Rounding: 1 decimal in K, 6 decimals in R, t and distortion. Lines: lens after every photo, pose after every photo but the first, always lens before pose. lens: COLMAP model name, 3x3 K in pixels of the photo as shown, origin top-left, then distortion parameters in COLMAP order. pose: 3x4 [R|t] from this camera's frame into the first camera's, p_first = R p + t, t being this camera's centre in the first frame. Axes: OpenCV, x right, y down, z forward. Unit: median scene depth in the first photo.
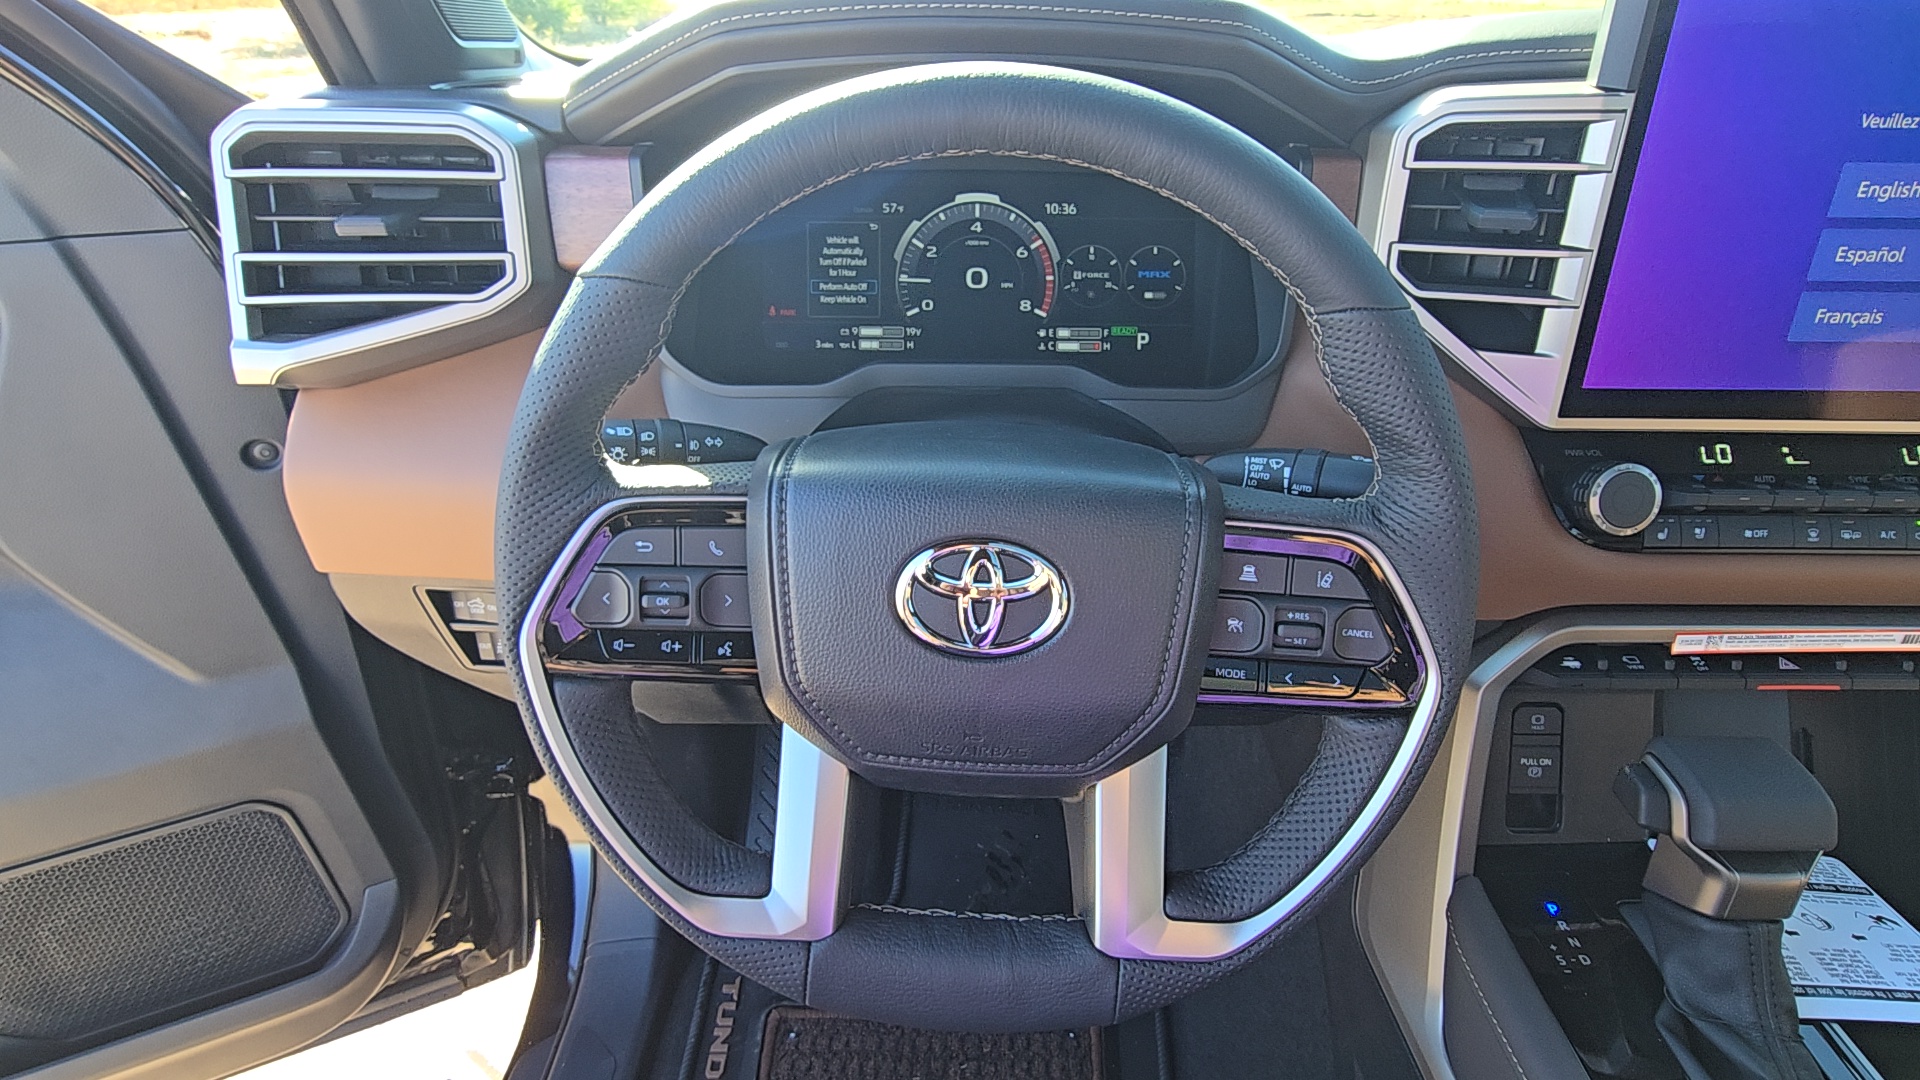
lens RADIAL K [[975.6, 0, 979.5], [0, 975.6, 545.6], [0, 0, 1]] dist [0.000469, -0.001341]
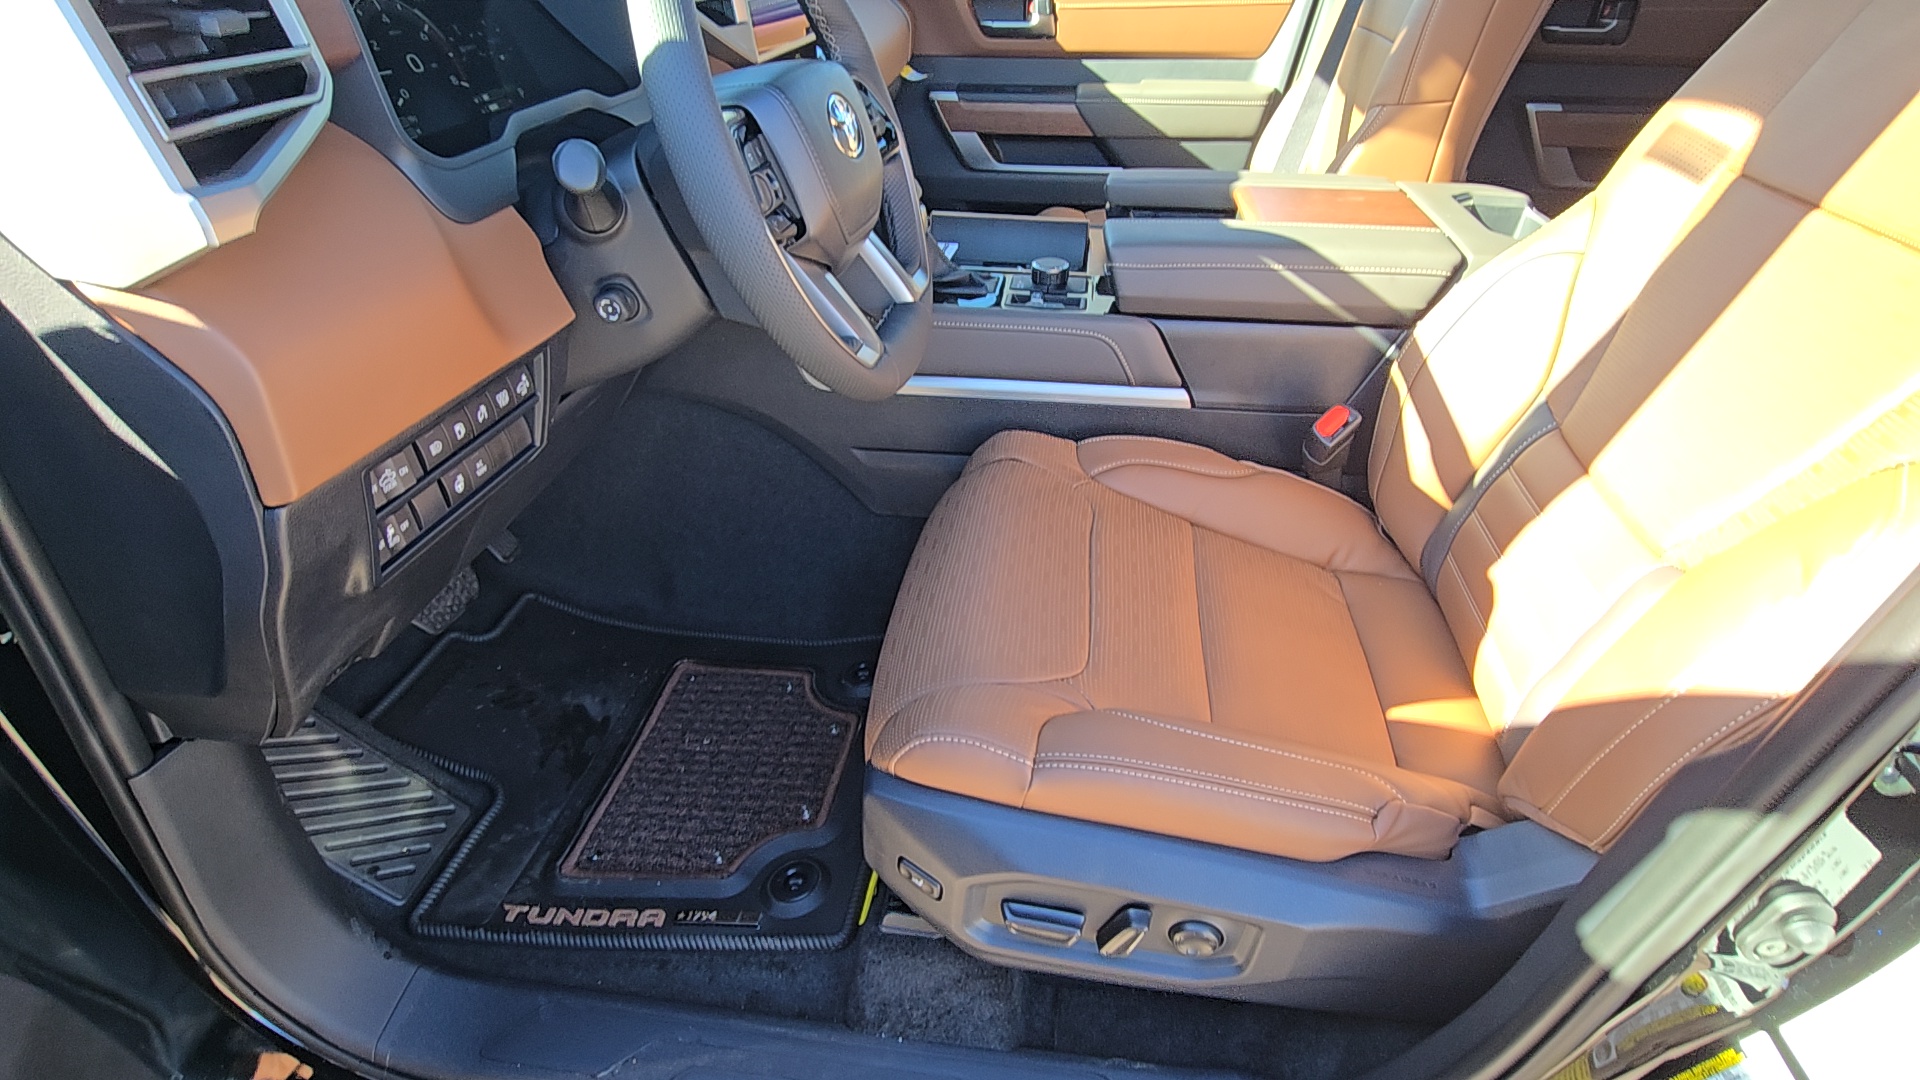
lens RADIAL K [[975.6, 0, 961.9], [0, 975.6, 554.4], [0, 0, 1]] dist [0.000469, -0.001341]
pose [[0.125524, -0.553804, 0.823131, -1.427450], [0.489008, 0.756440, 0.434362, -0.023485], [-0.863201, 0.347995, 0.365765, 0.265188]]
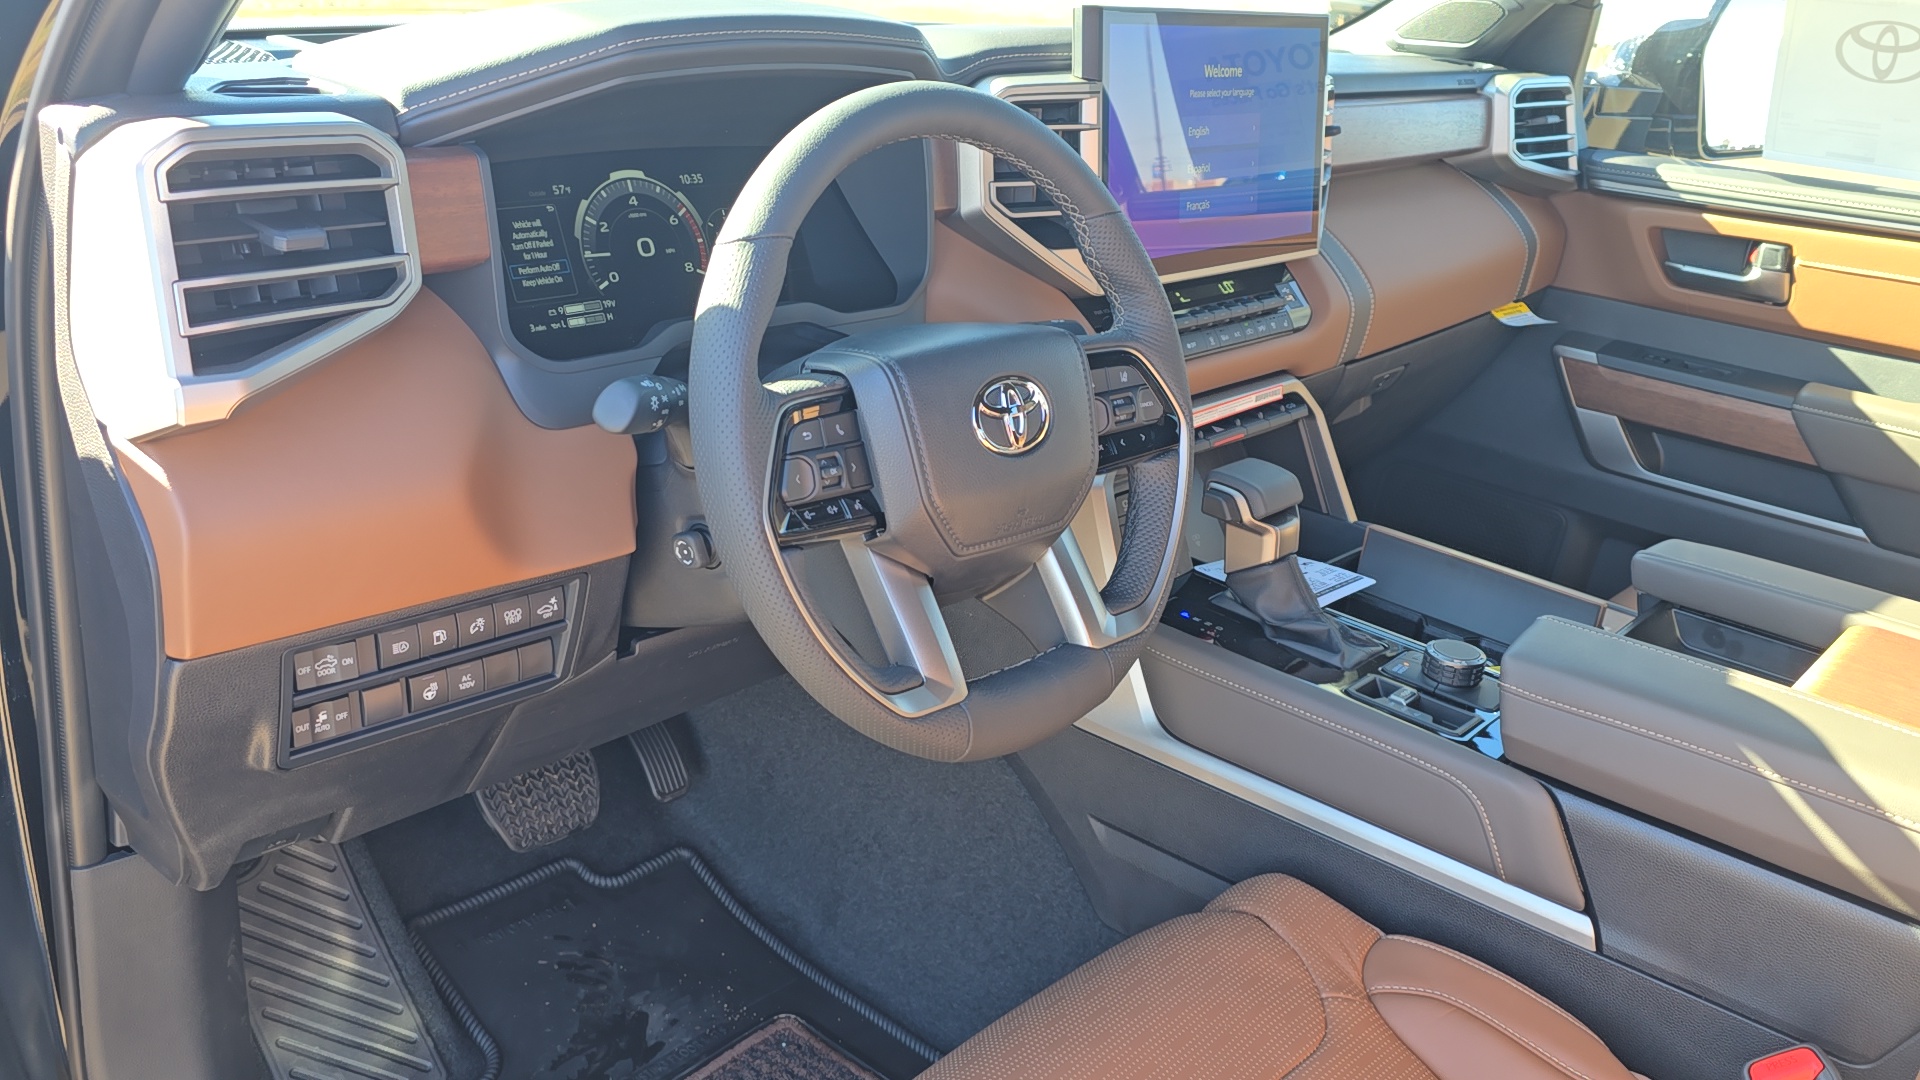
lens RADIAL K [[1608.8, 0, 973.1], [0, 1608.8, 538.3], [0, 0, 1]] dist [-0.012995, 0.020588]
pose [[0.654840, -0.228228, 0.720483, -1.310987], [0.304346, 0.952233, 0.025022, 0.107489], [-0.691778, 0.202891, 0.693021, -0.461936]]
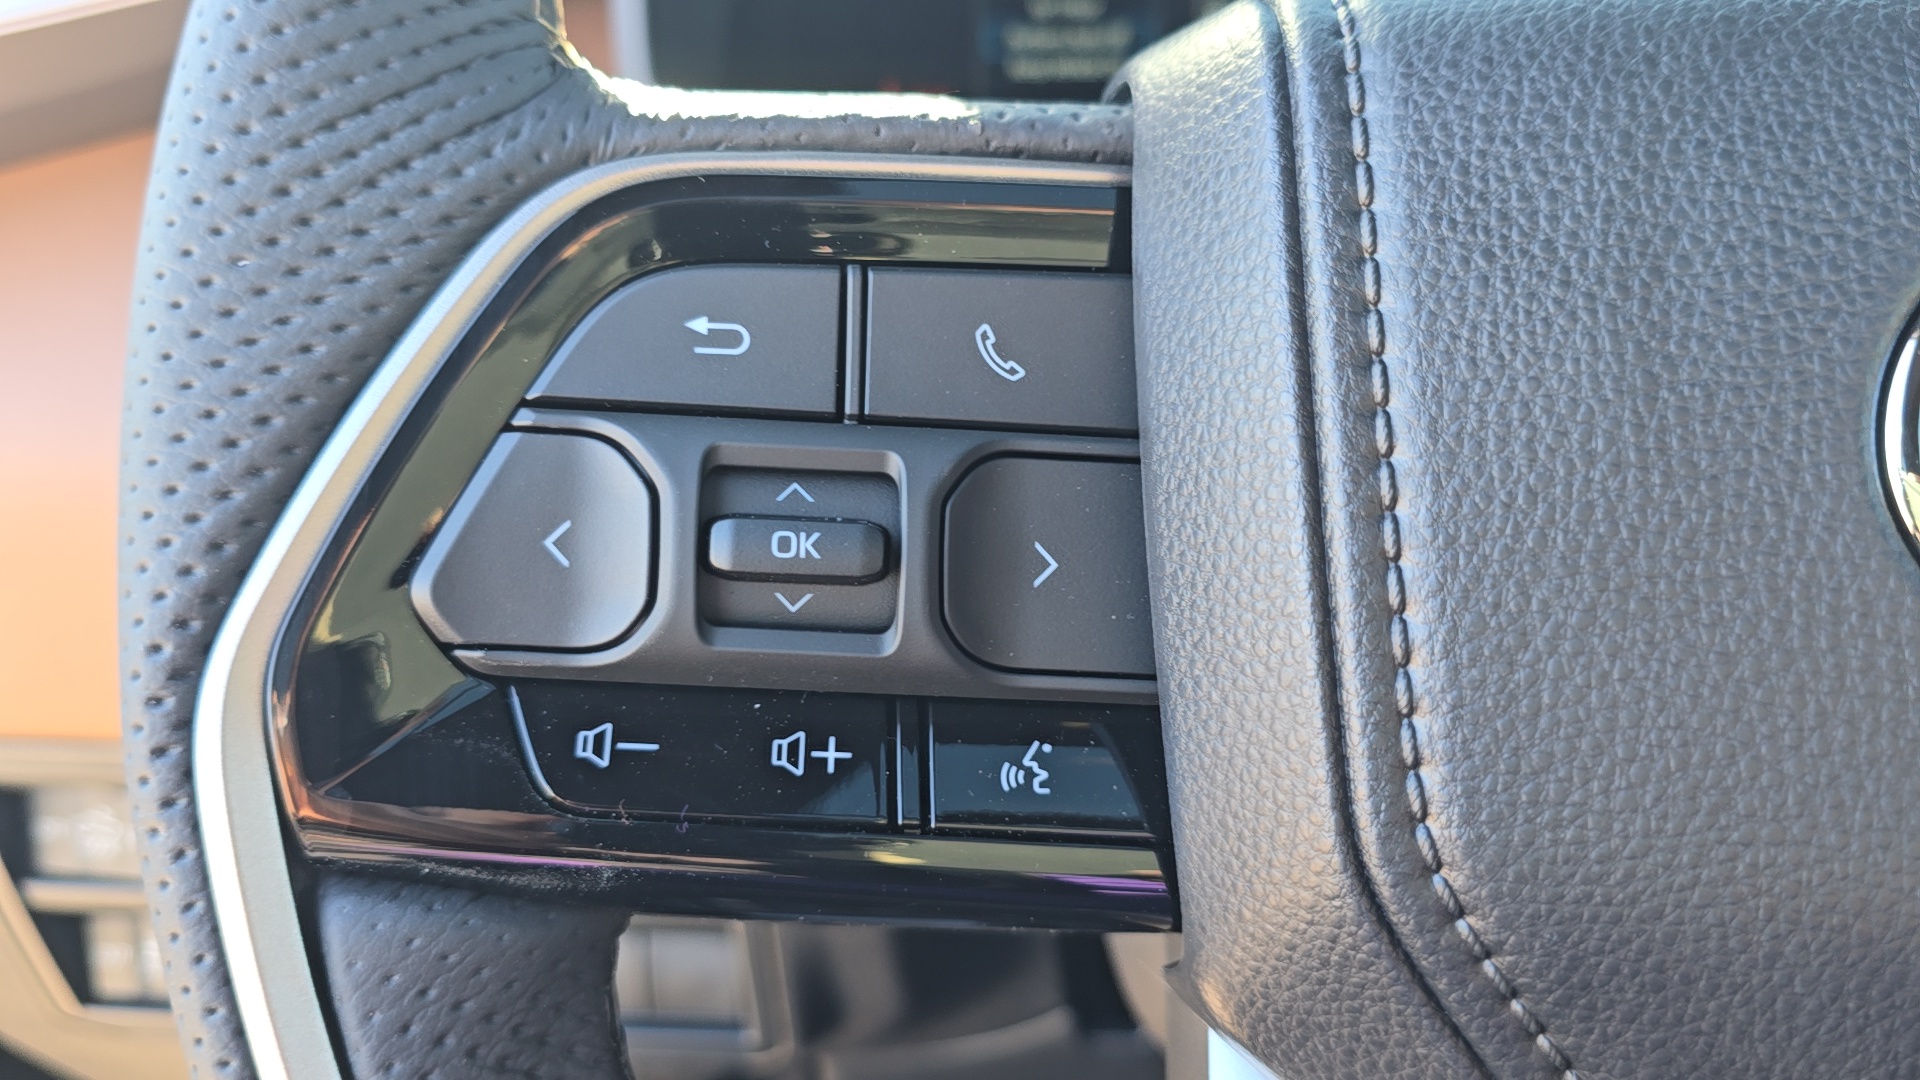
lens RADIAL K [[1782.4, 0, 971.2], [0, 1782.4, 549.2], [0, 0, 1]] dist [-0.044248, 0.000000]
pose [[0.998849, -0.012879, -0.046206, -0.189876], [0.003367, 0.979733, -0.200281, 0.105411], [0.047849, 0.199895, 0.978648, 0.419175]]
